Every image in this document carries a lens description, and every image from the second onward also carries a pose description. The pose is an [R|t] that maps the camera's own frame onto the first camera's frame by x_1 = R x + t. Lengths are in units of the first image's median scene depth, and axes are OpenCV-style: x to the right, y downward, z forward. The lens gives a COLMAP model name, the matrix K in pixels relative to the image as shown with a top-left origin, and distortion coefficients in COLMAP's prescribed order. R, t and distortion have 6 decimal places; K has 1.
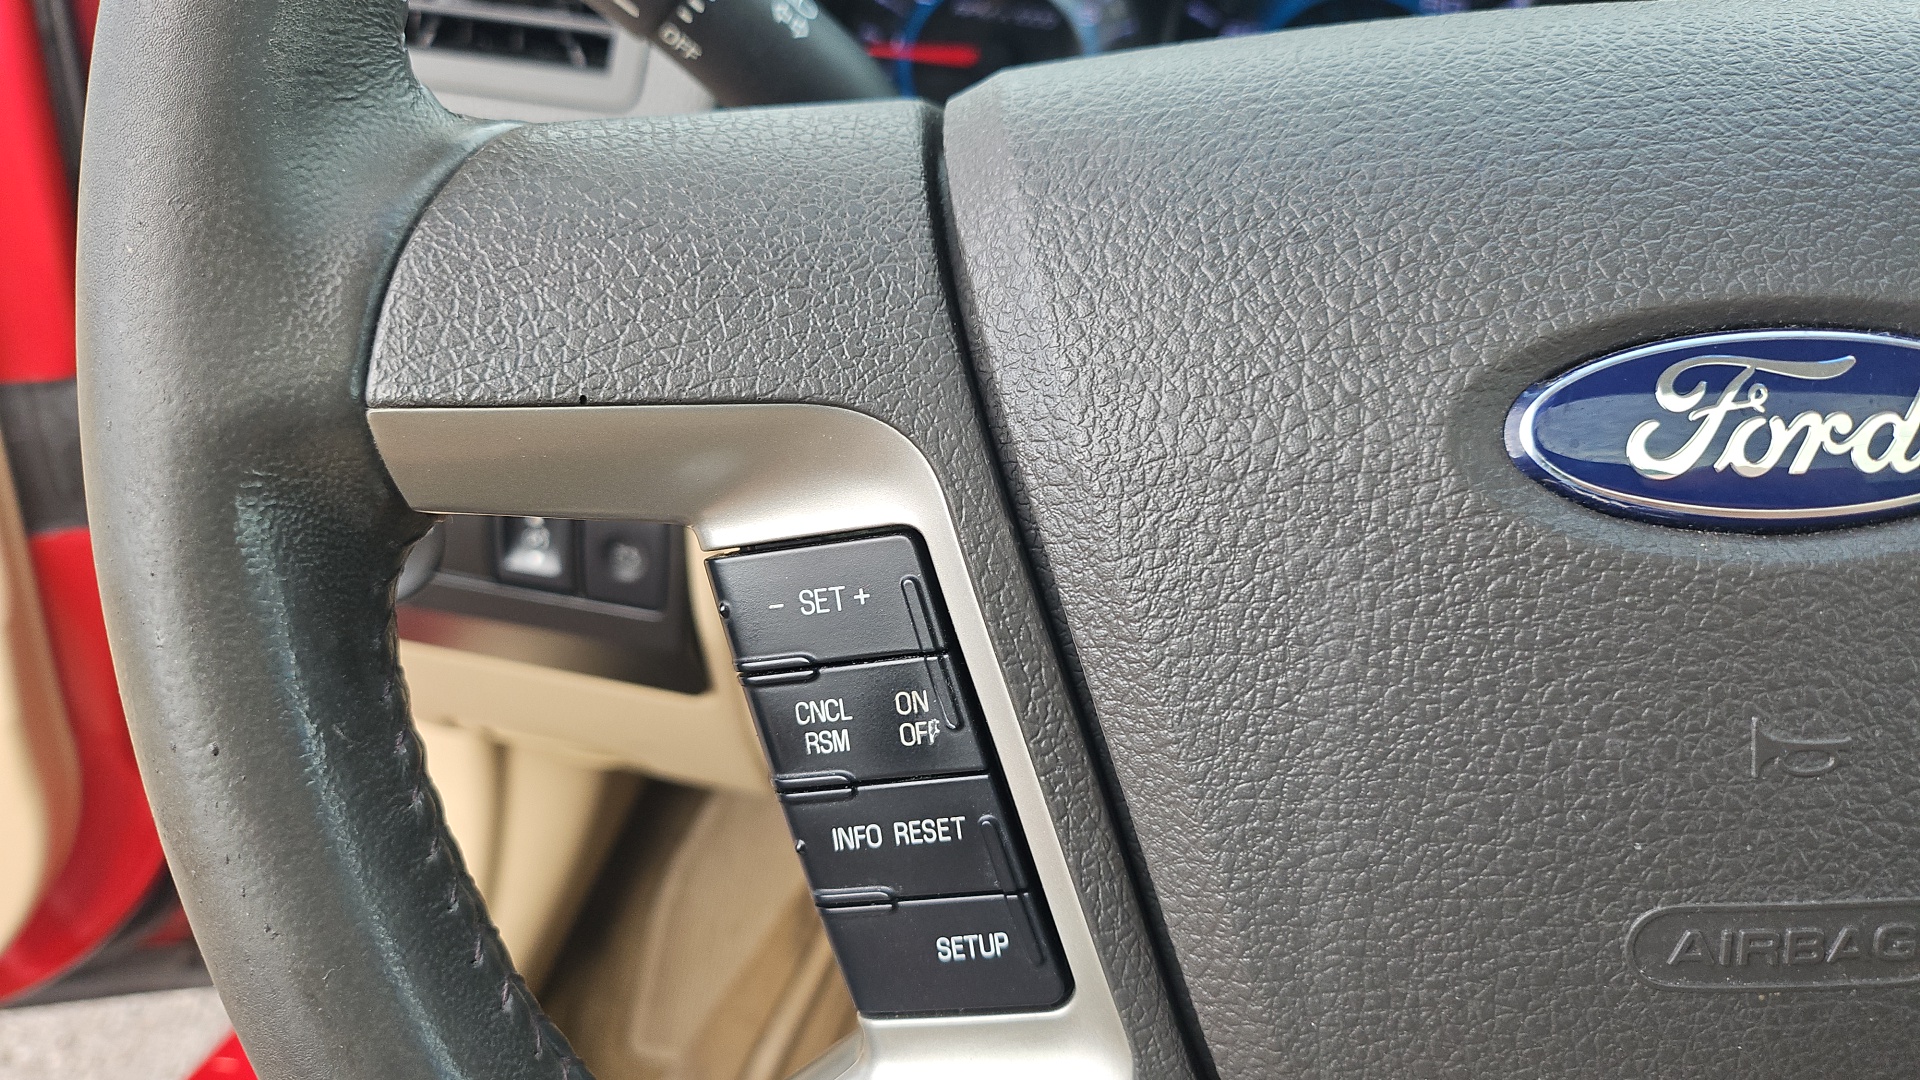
lens RADIAL K [[1388.9, 0, 958.8], [0, 1388.9, 570.7], [0, 0, 1]] dist [-0.003261, -0.020075]
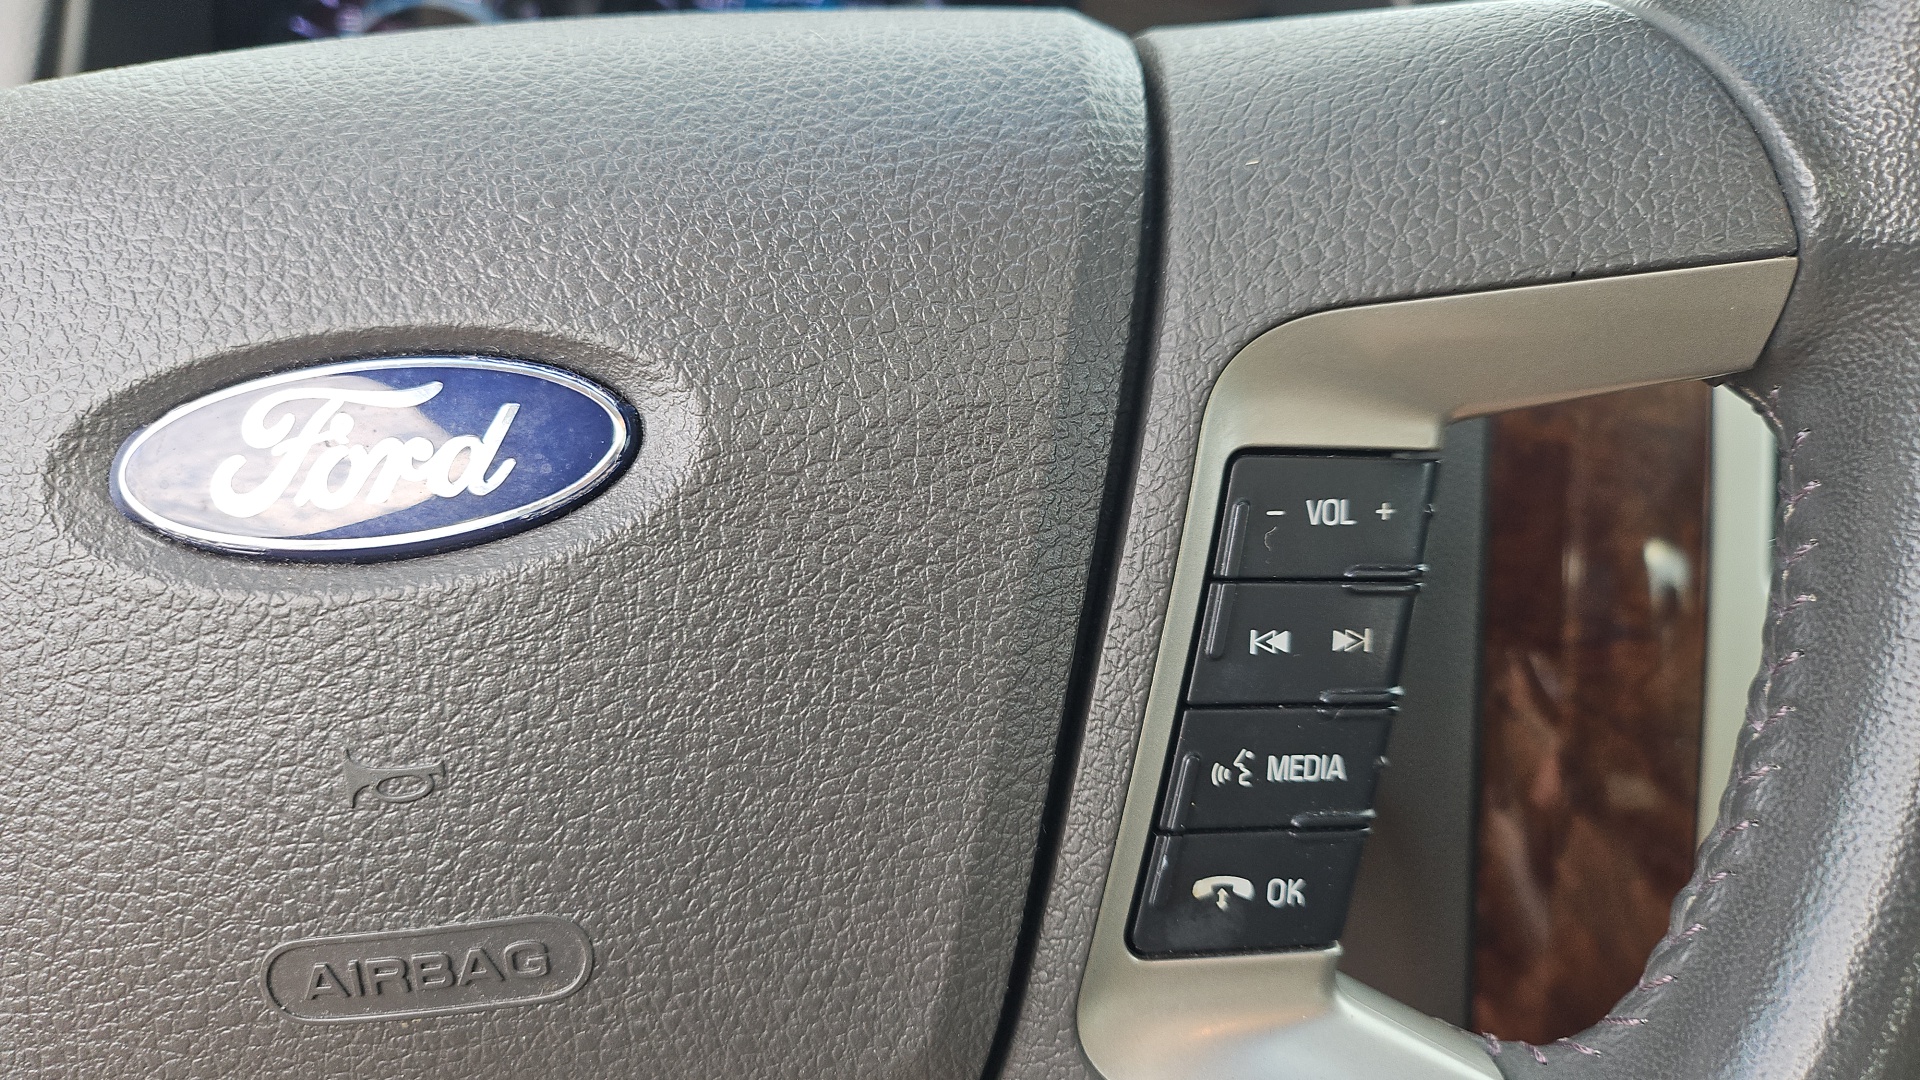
lens RADIAL K [[1405.2, 0, 960.0], [0, 1405.2, 540.0], [0, 0, 1]] dist [0.032848, -0.050216]
pose [[0.996673, -0.081454, -0.002881, 1.002912], [0.081426, 0.996641, -0.008802, 0.002298], [0.003588, 0.008538, 0.999957, -0.018308]]
